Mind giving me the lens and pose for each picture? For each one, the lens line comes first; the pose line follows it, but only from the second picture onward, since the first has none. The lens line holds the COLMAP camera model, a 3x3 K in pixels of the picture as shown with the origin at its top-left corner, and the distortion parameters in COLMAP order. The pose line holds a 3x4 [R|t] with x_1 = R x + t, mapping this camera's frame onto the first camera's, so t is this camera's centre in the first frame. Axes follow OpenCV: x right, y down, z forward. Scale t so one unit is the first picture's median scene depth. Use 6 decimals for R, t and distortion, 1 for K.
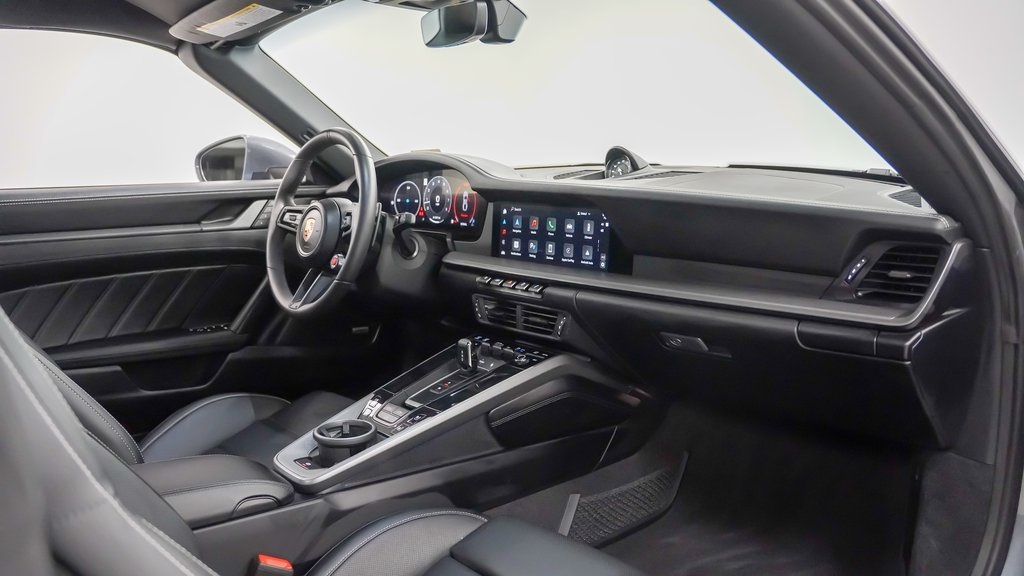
lens RADIAL K [[853.9, 0, 510.4], [0, 853.9, 286.9], [0, 0, 1]] dist [-0.120997, -0.004091]
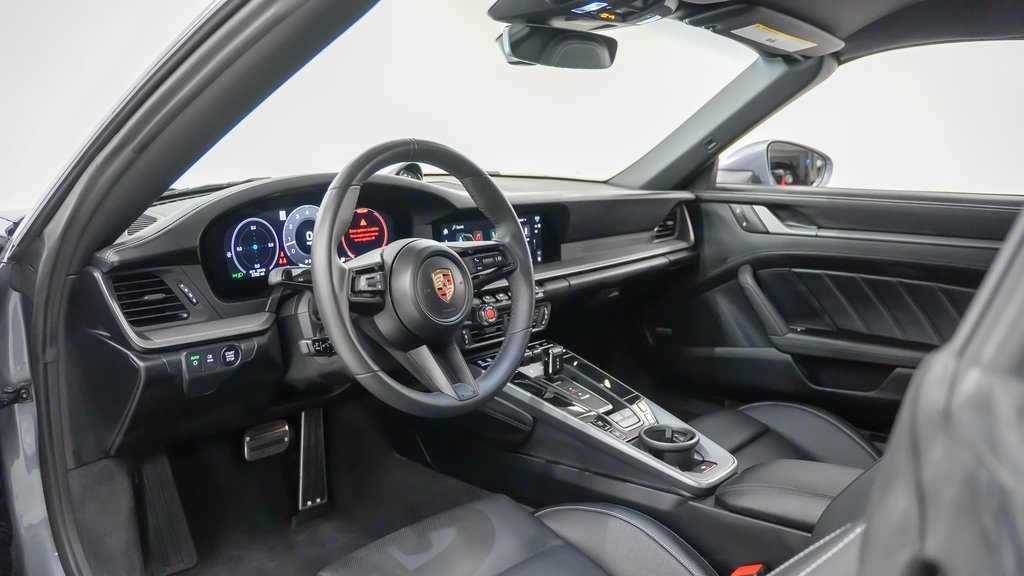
lens RADIAL K [[853.9, 0, 511.3], [0, 853.9, 287.6], [0, 0, 1]] dist [-0.120997, -0.004091]
pose [[-0.159457, -0.167263, 0.972932, -0.955934], [0.146275, 0.970660, 0.190846, -0.198991], [-0.976308, 0.172747, -0.130313, 1.063318]]
